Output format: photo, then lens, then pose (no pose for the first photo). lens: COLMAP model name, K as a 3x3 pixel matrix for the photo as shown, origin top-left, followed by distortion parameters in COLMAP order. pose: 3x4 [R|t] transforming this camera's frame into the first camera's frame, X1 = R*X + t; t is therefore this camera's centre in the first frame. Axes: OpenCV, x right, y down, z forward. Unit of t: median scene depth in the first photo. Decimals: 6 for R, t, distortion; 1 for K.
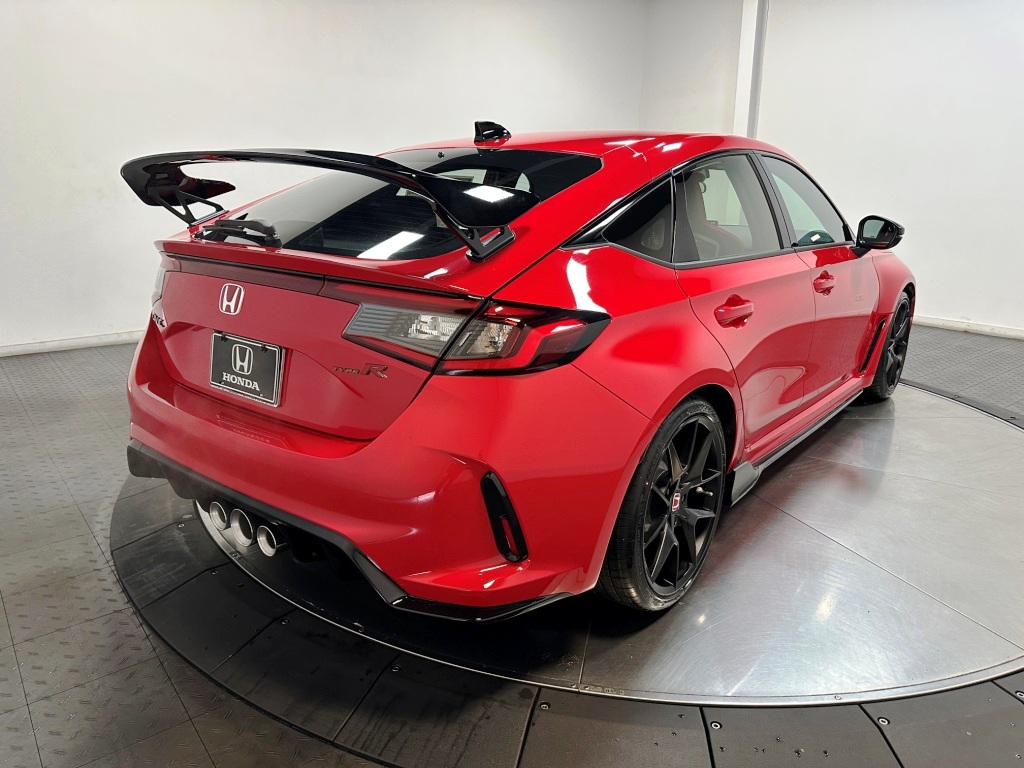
lens RADIAL K [[719.9, 0, 512.0], [0, 719.9, 384.0], [0, 0, 1]] dist [0.024796, -0.027823]
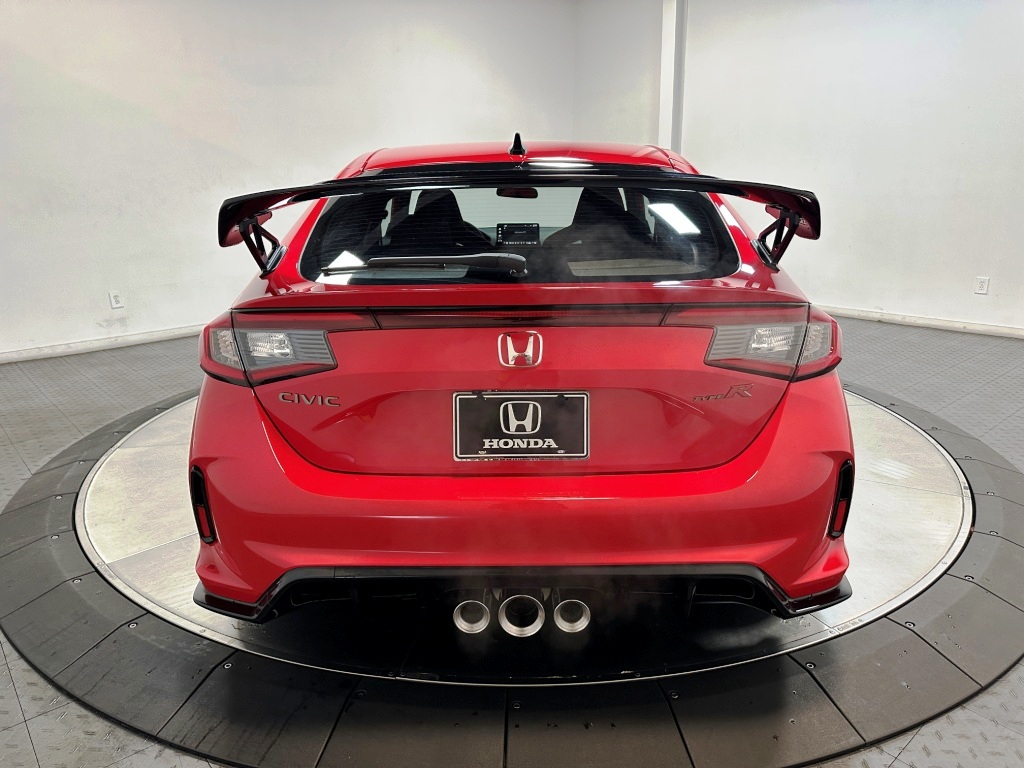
lens RADIAL K [[719.9, 0, 512.0], [0, 719.9, 384.0], [0, 0, 1]] dist [0.024796, -0.027823]
pose [[0.999010, -0.031585, 0.031336, 0.112220], [0.031532, 0.999500, 0.002202, -0.002343], [-0.031390, -0.001212, 0.999506, -0.031482]]
